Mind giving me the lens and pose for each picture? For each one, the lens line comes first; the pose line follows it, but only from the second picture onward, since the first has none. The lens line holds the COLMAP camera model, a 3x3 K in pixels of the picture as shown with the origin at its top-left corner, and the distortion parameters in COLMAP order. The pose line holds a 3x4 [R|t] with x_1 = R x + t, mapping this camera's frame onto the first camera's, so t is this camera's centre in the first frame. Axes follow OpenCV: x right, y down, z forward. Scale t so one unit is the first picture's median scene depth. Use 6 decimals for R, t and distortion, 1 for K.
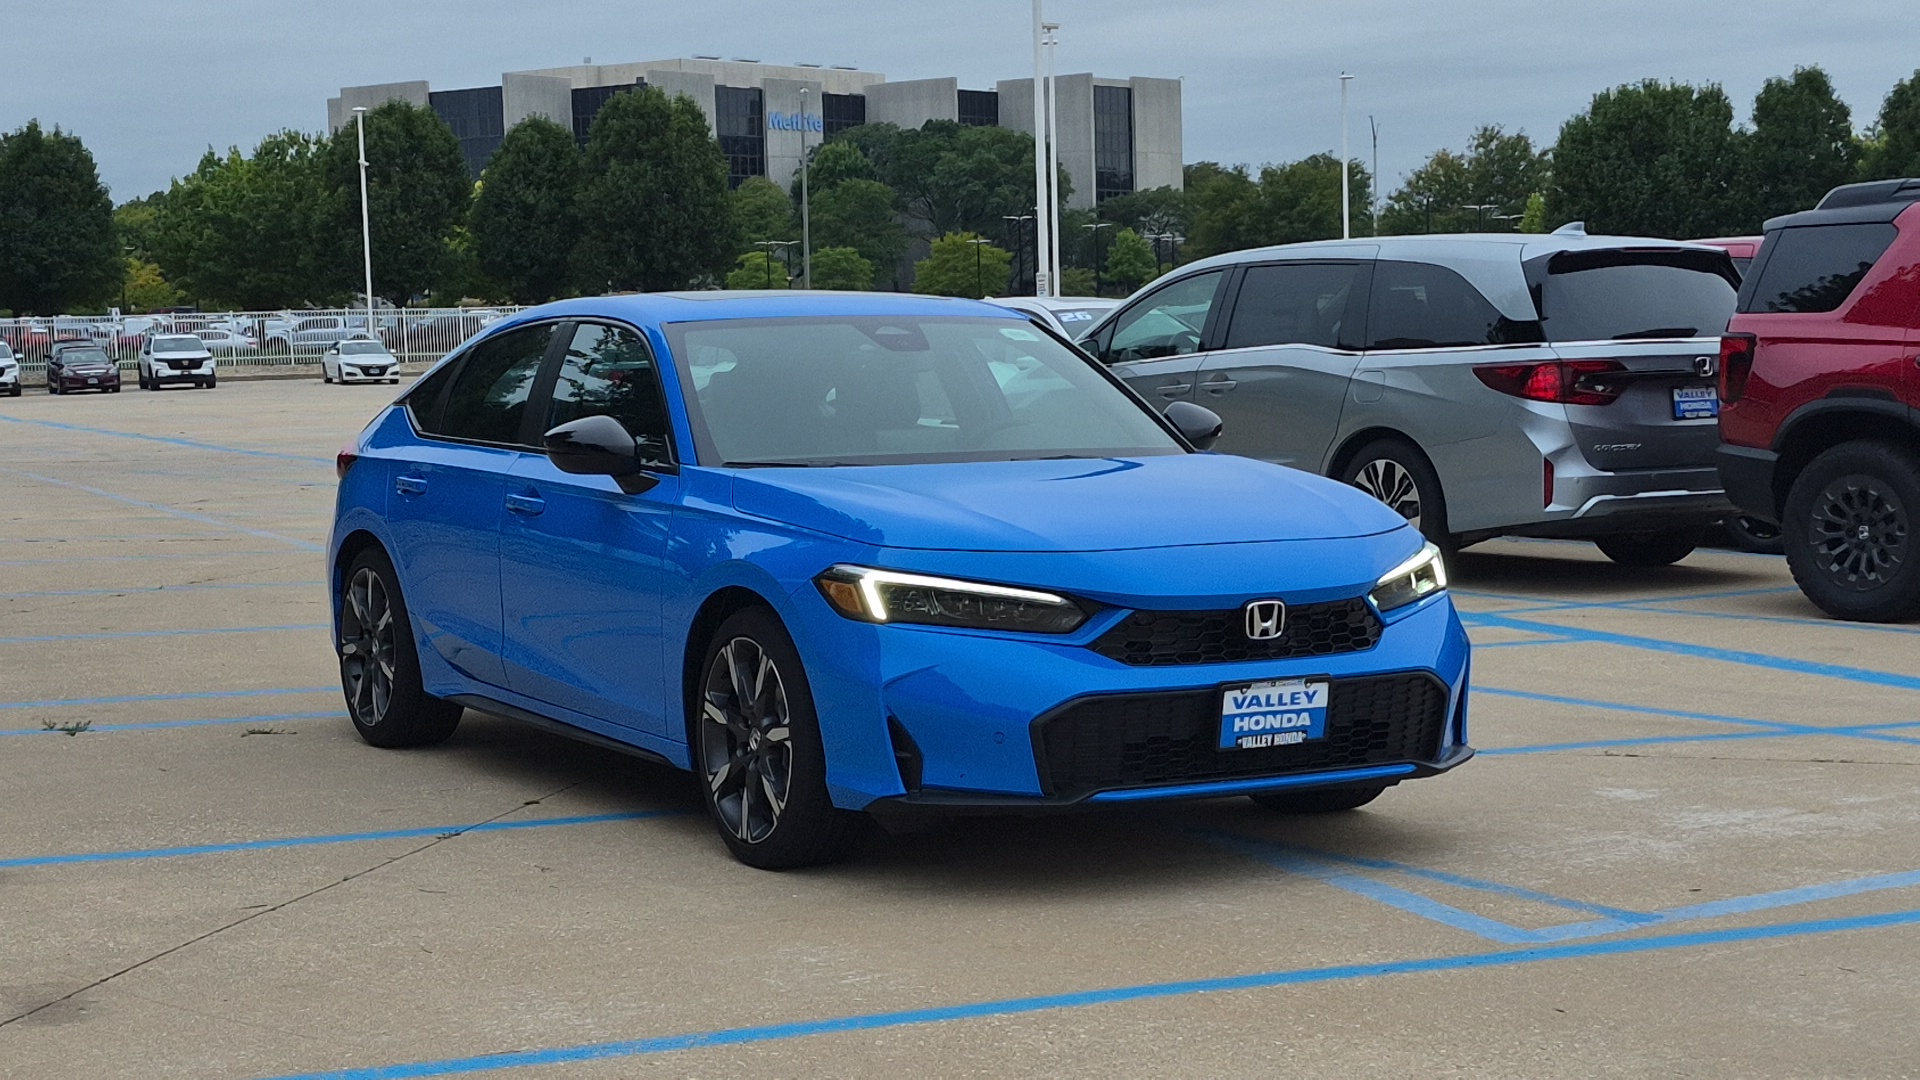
lens RADIAL K [[3169.5, 0, 966.4], [0, 3169.5, 563.9], [0, 0, 1]] dist [0.130137, -0.168739]
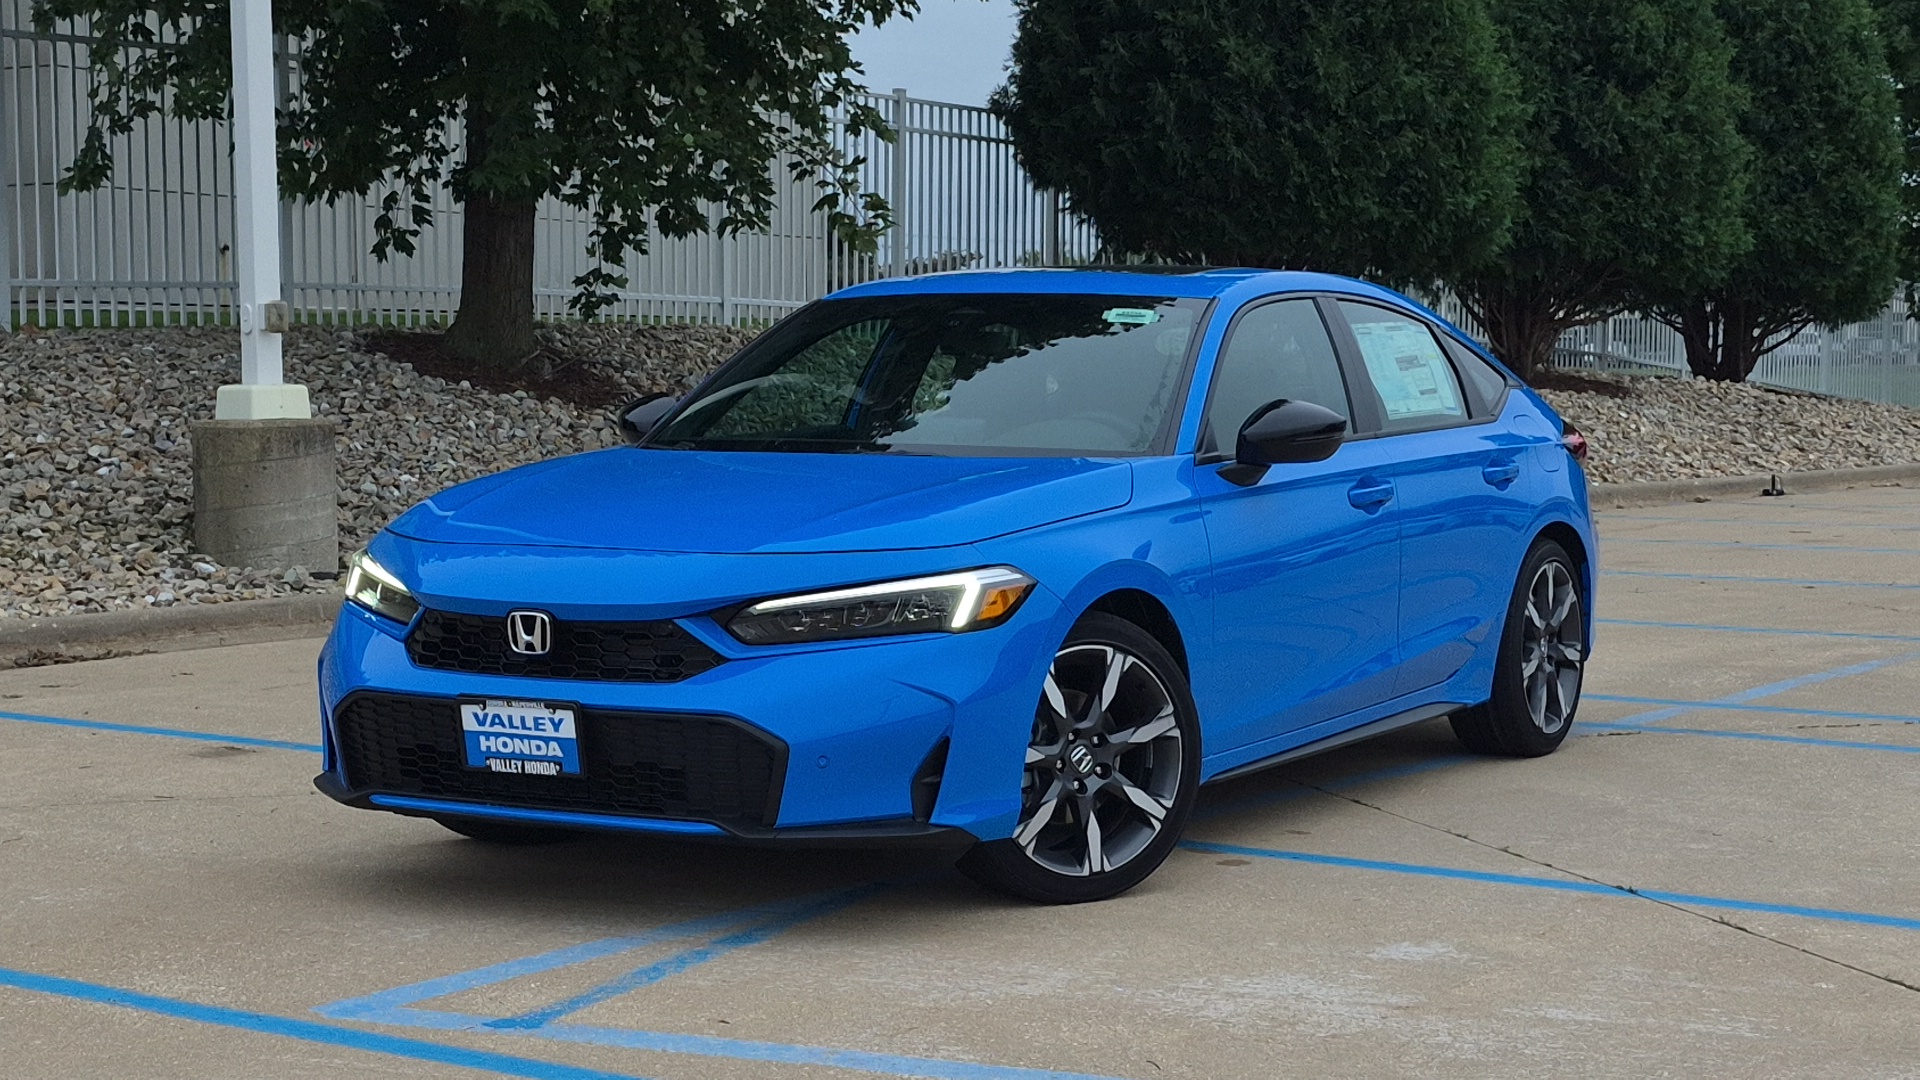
lens RADIAL K [[3169.5, 0, 966.4], [0, 3169.5, 563.9], [0, 0, 1]] dist [0.130137, -0.168739]
pose [[0.509315, 0.072643, -0.857509, 0.925025], [-0.066981, 0.996754, 0.044656, -0.049999], [0.857970, 0.034693, 0.512527, 0.646642]]
